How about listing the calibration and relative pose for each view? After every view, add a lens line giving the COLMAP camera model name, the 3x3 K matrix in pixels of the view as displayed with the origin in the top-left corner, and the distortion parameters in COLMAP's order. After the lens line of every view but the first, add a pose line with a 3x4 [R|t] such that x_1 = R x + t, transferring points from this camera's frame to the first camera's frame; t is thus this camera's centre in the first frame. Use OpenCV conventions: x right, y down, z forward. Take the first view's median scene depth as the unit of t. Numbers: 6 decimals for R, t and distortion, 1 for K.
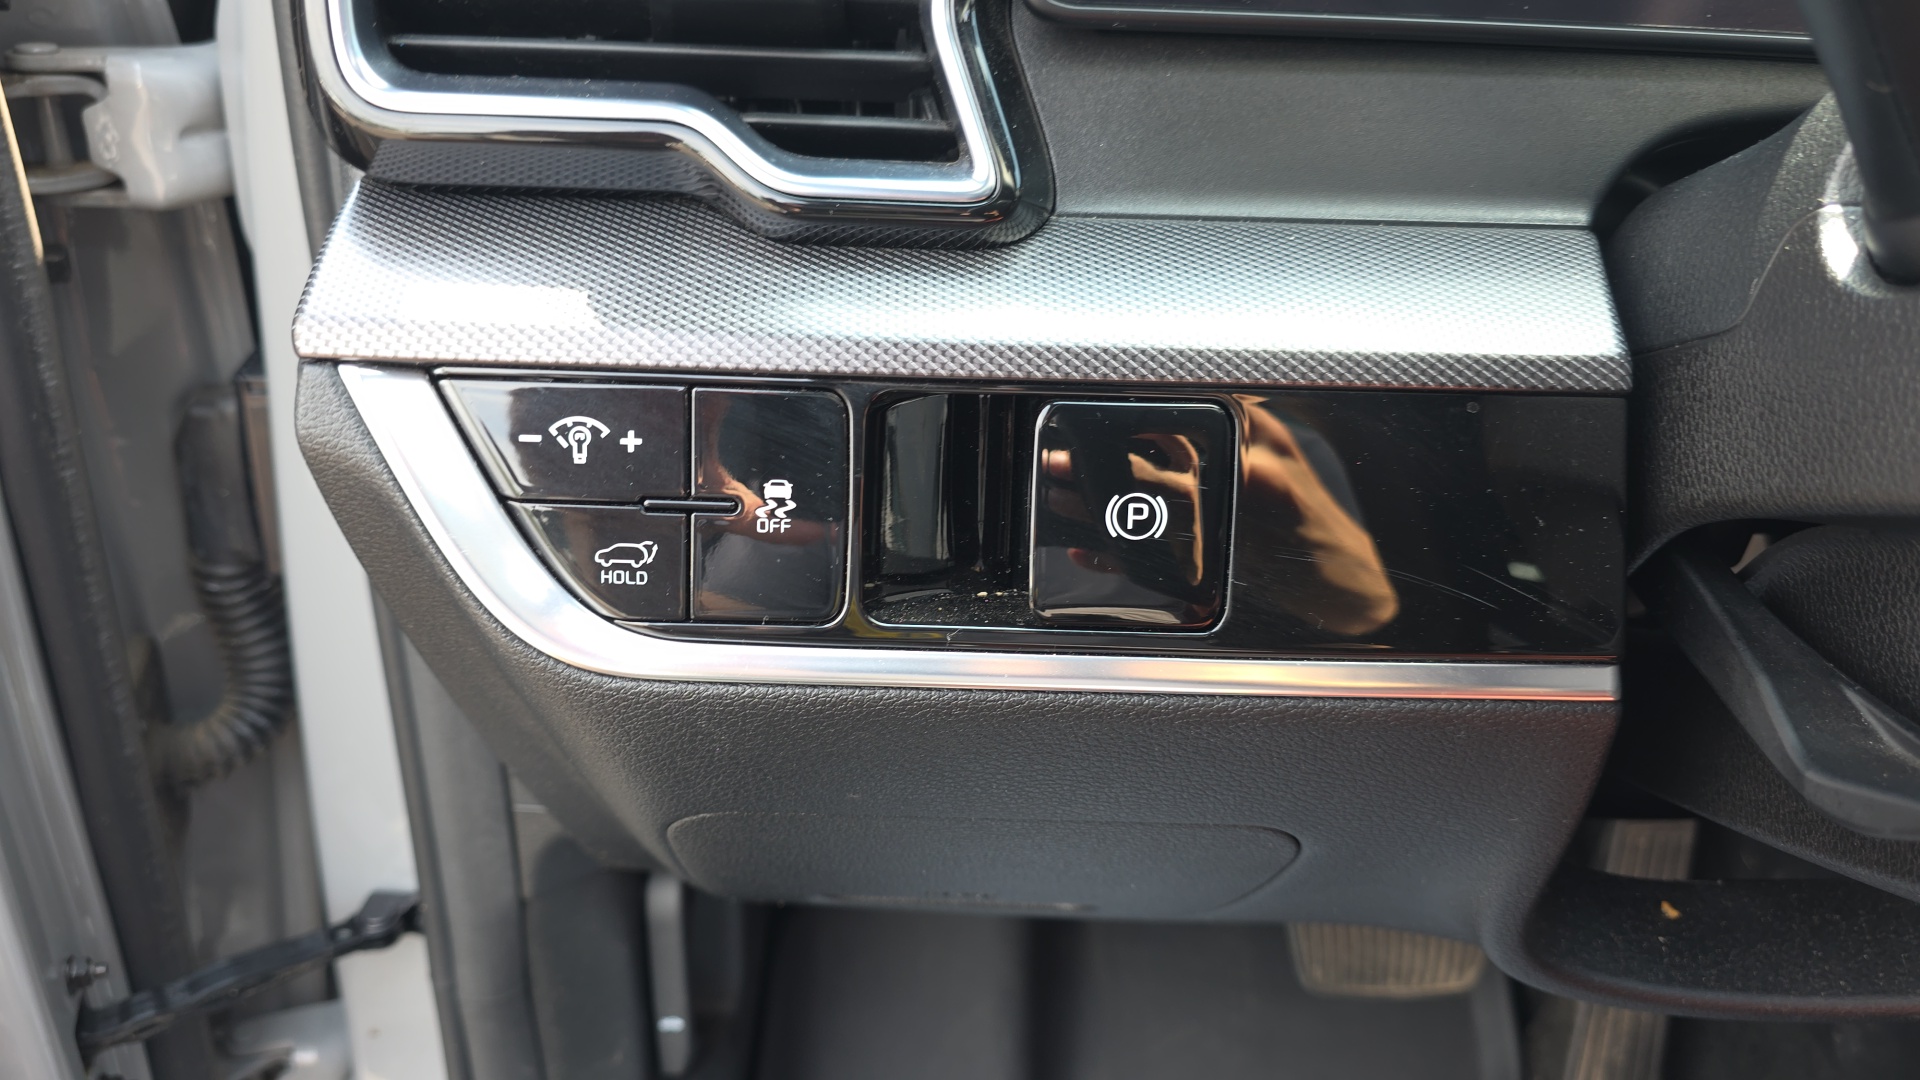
lens RADIAL K [[1329.4, 0, 937.2], [0, 1329.4, 532.5], [0, 0, 1]] dist [-0.008722, -0.003660]
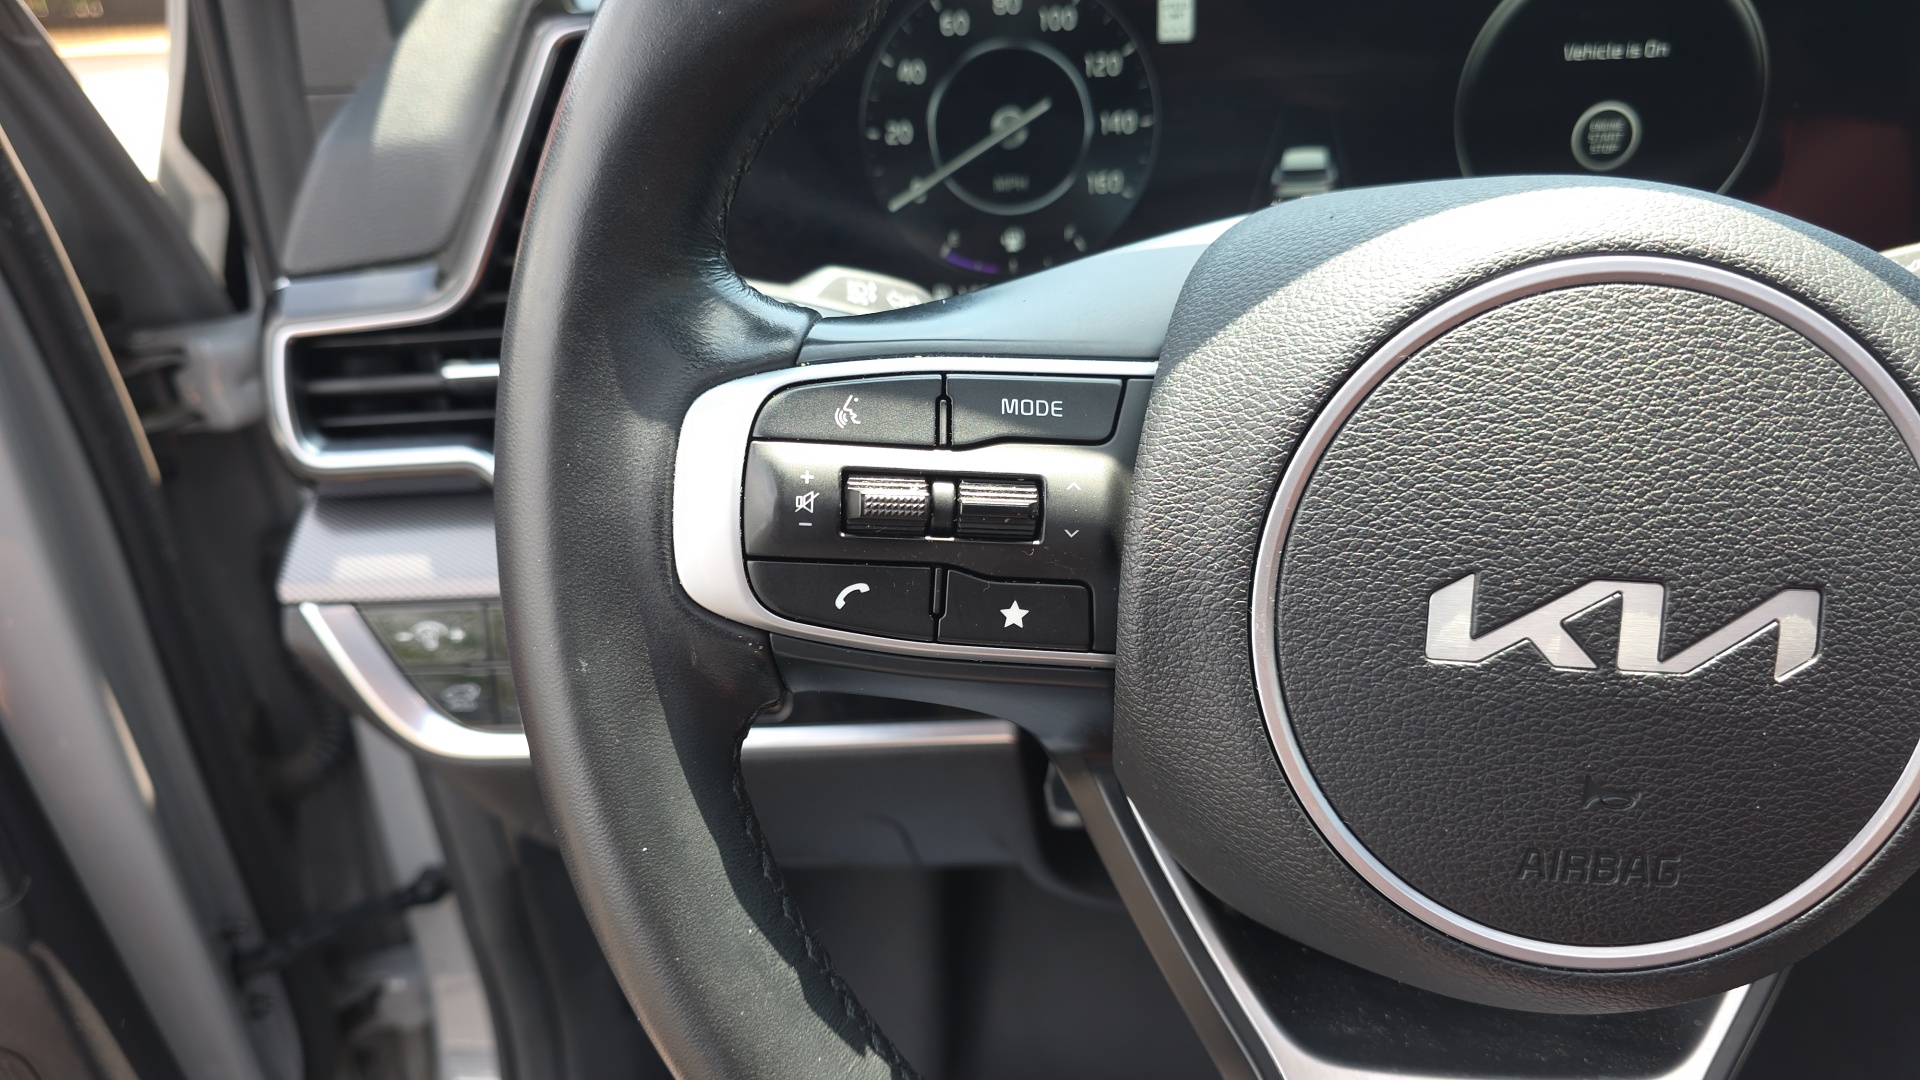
lens RADIAL K [[1341.3, 0, 953.6], [0, 1341.3, 557.4], [0, 0, 1]] dist [0.011006, -0.046067]
pose [[0.994887, -0.058478, -0.082346, 0.313785], [0.063250, 0.996392, 0.056591, -0.118673], [0.078739, -0.061510, 0.994996, -0.414851]]
